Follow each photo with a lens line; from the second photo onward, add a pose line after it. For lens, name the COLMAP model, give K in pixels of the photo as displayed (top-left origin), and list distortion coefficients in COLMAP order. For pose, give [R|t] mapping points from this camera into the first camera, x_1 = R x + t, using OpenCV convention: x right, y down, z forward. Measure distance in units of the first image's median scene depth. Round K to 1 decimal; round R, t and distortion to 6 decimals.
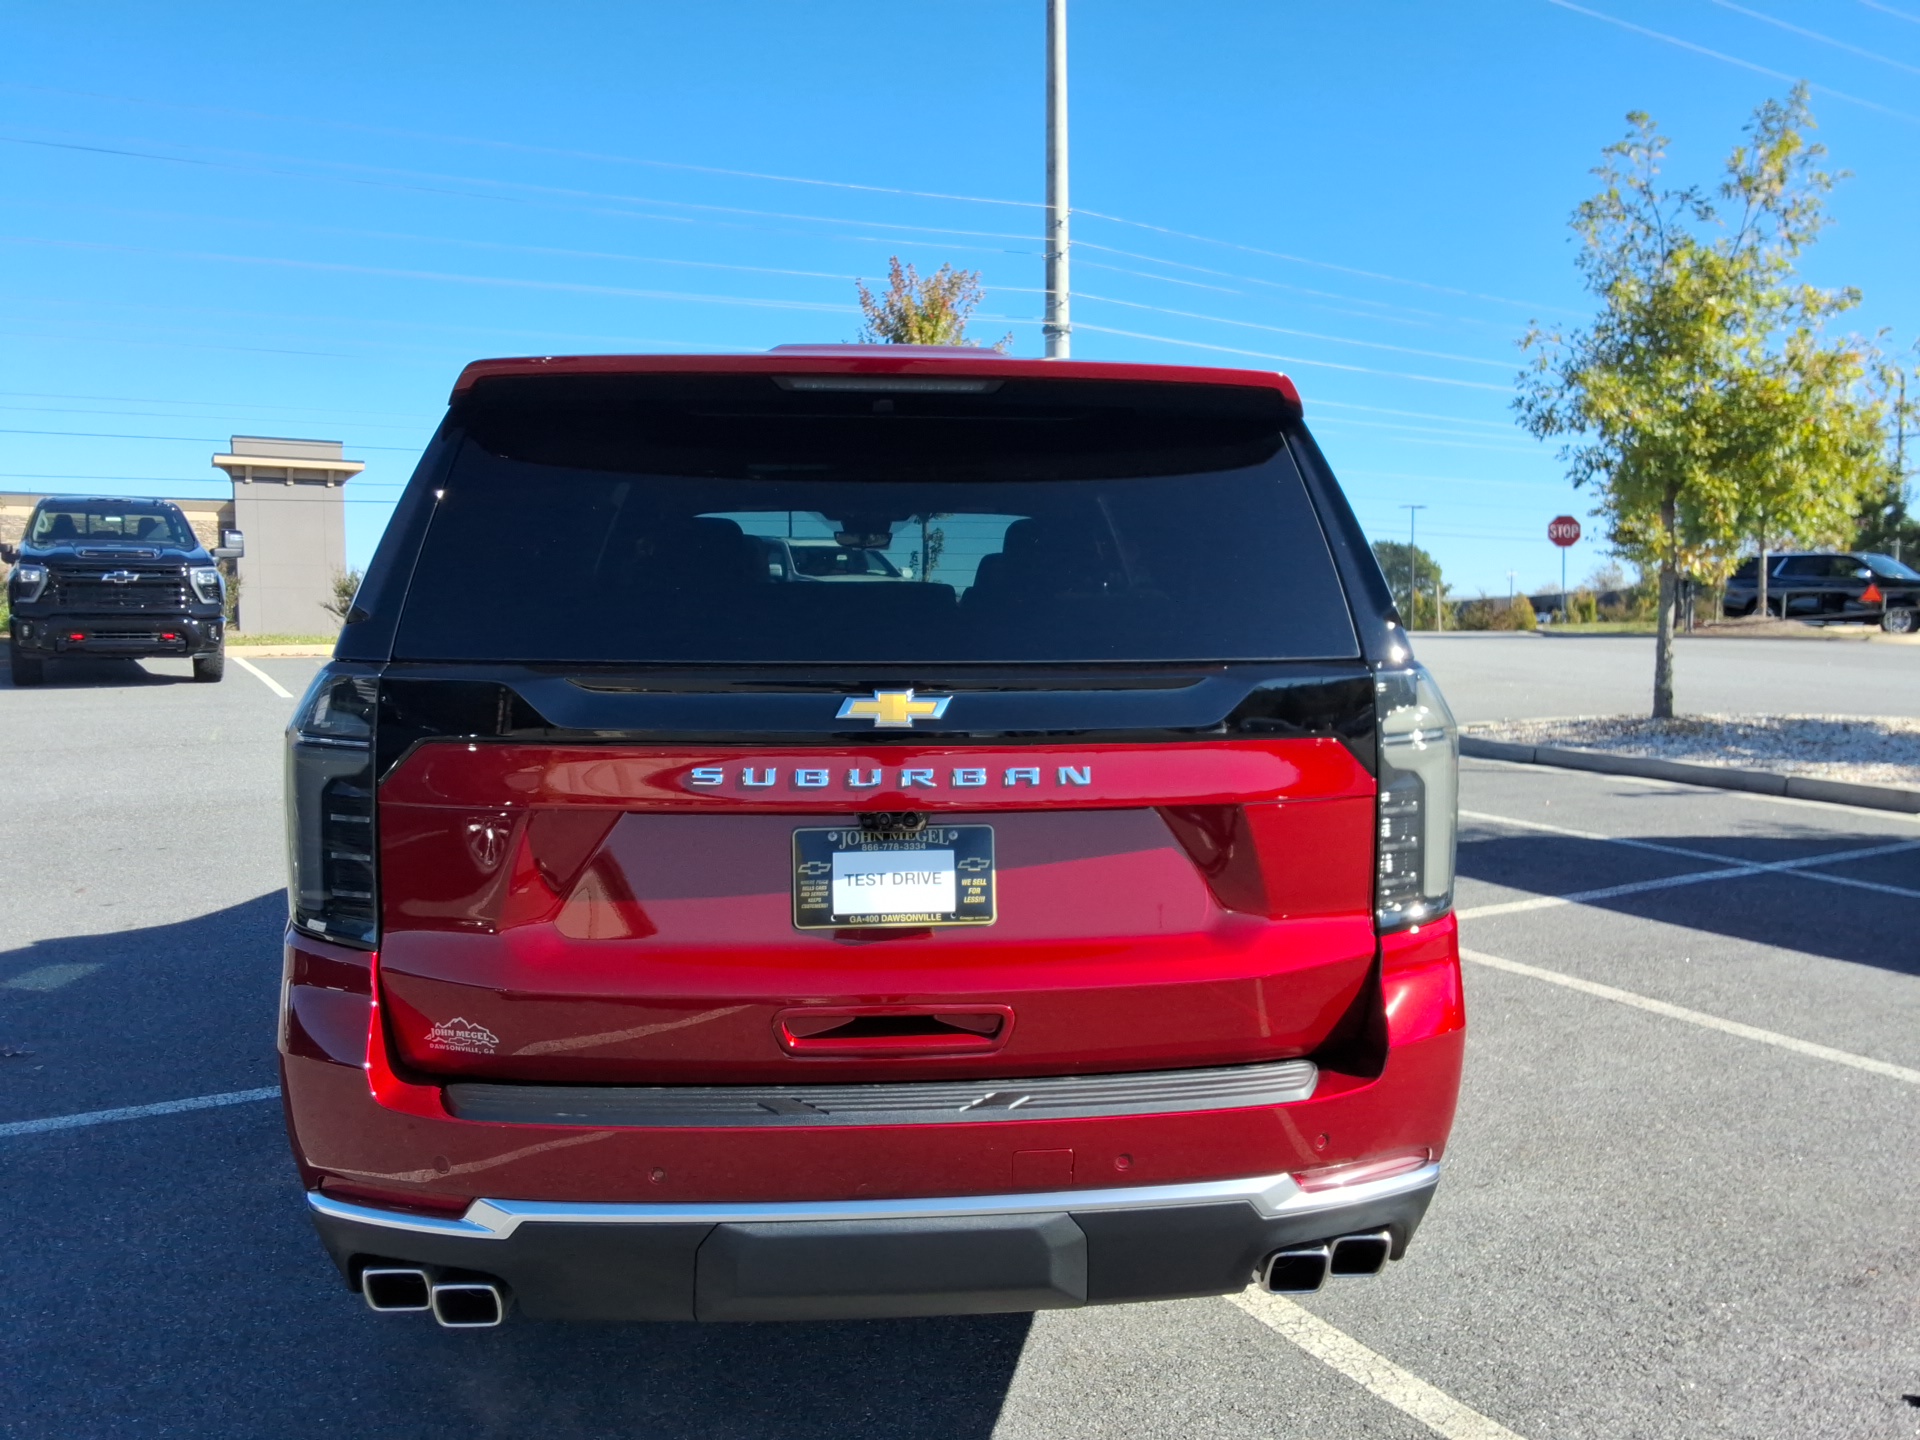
lens RADIAL K [[1553.0, 0, 974.3], [0, 1553.0, 711.3], [0, 0, 1]] dist [0.105075, -0.164341]
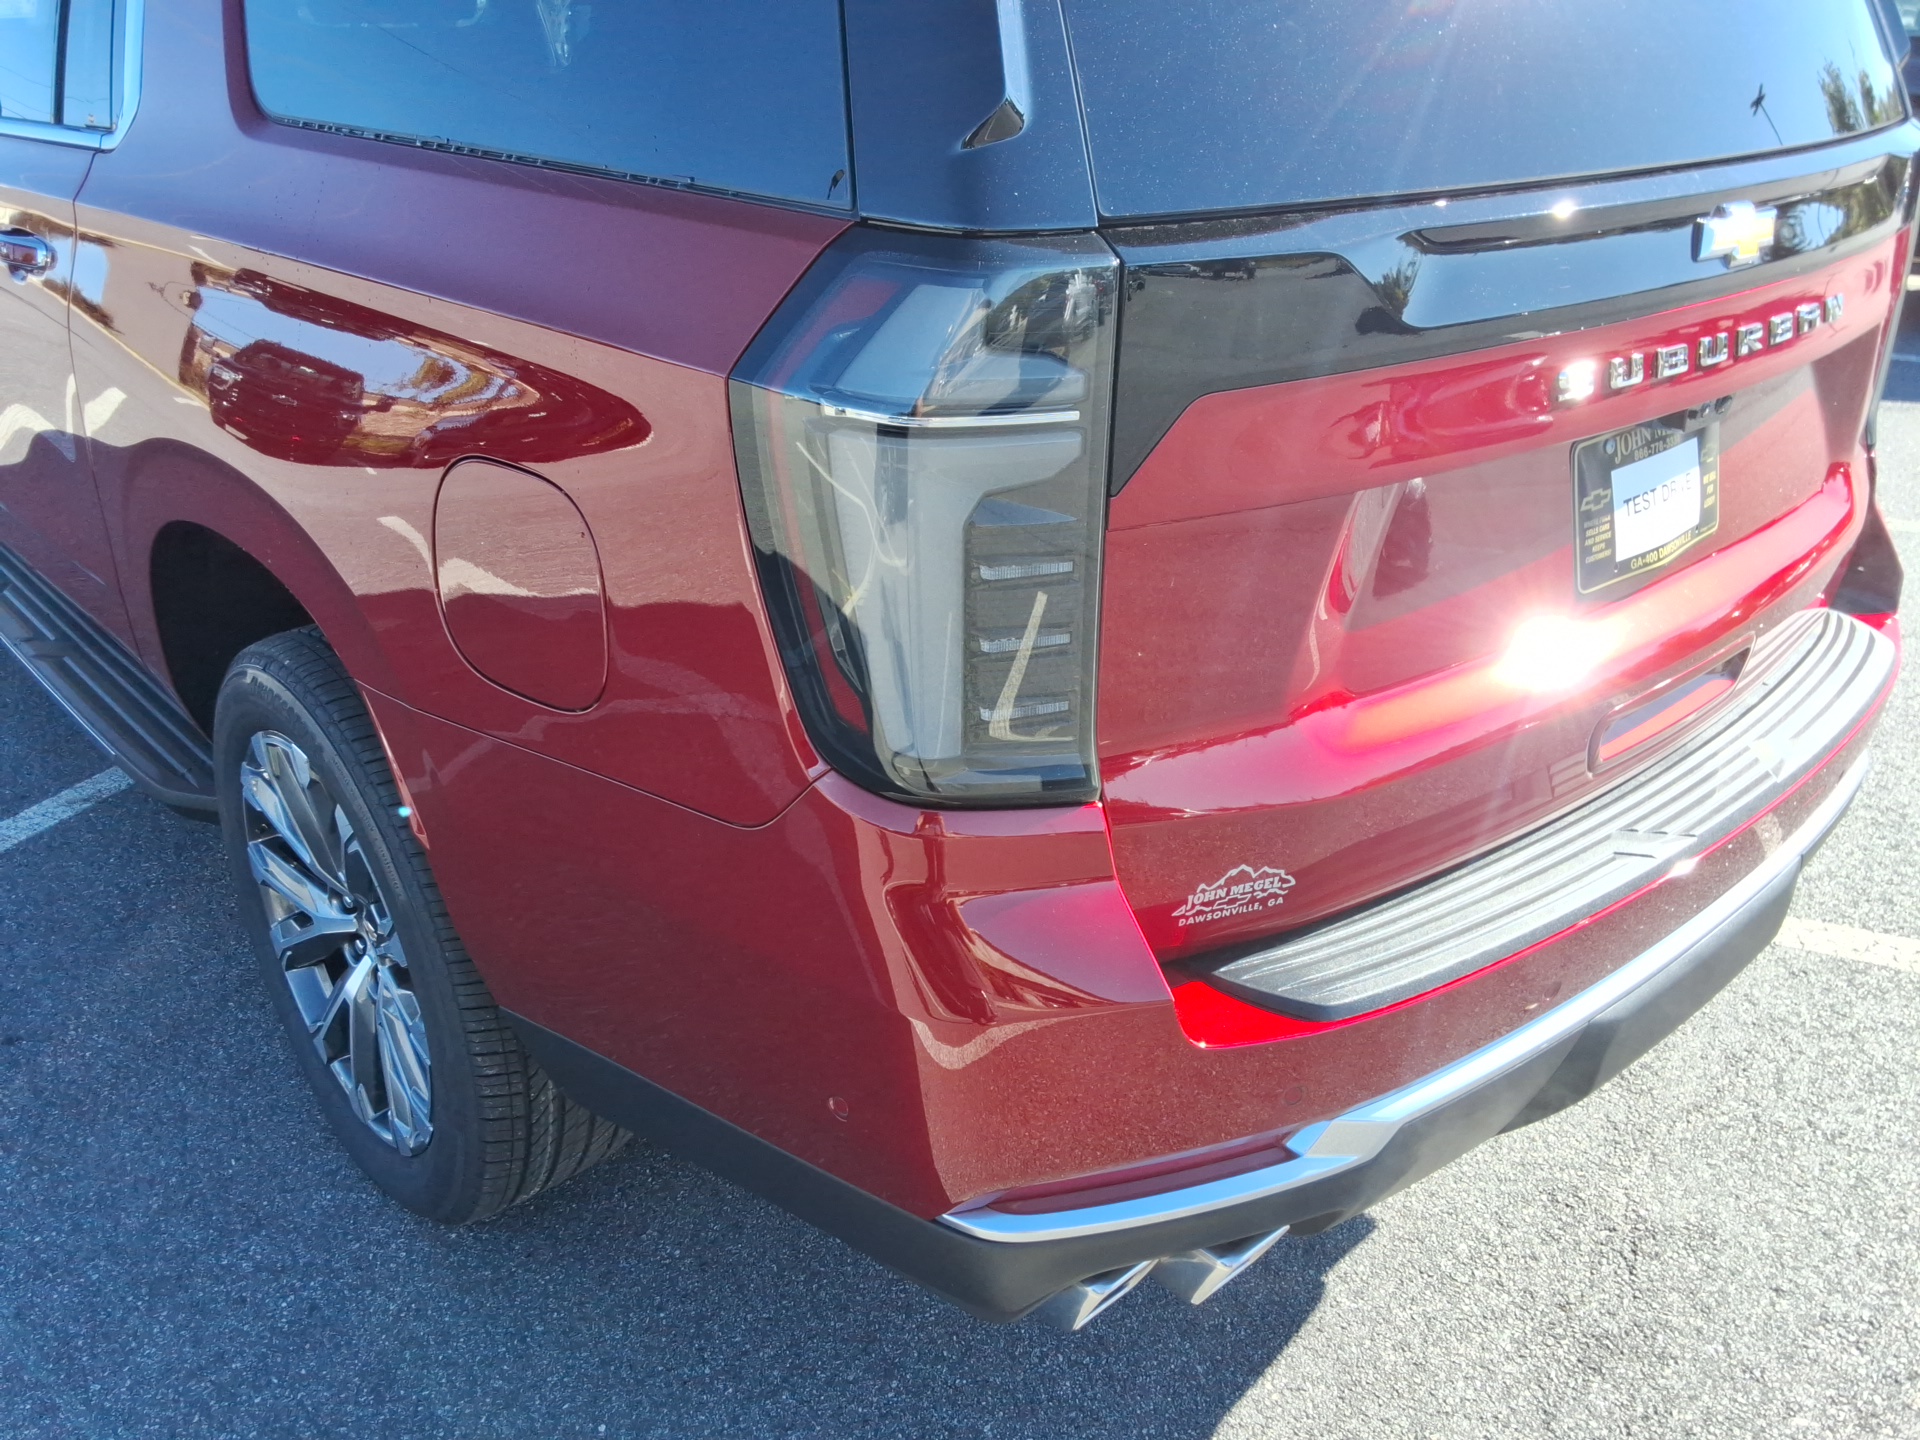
lens RADIAL K [[1553.0, 0, 972.8], [0, 1553.0, 718.1], [0, 0, 1]] dist [0.105075, -0.164341]
pose [[0.788453, -0.259191, 0.557818, -0.664247], [0.055140, 0.933015, 0.355589, -0.060490], [-0.612618, -0.249607, 0.749930, 0.601680]]
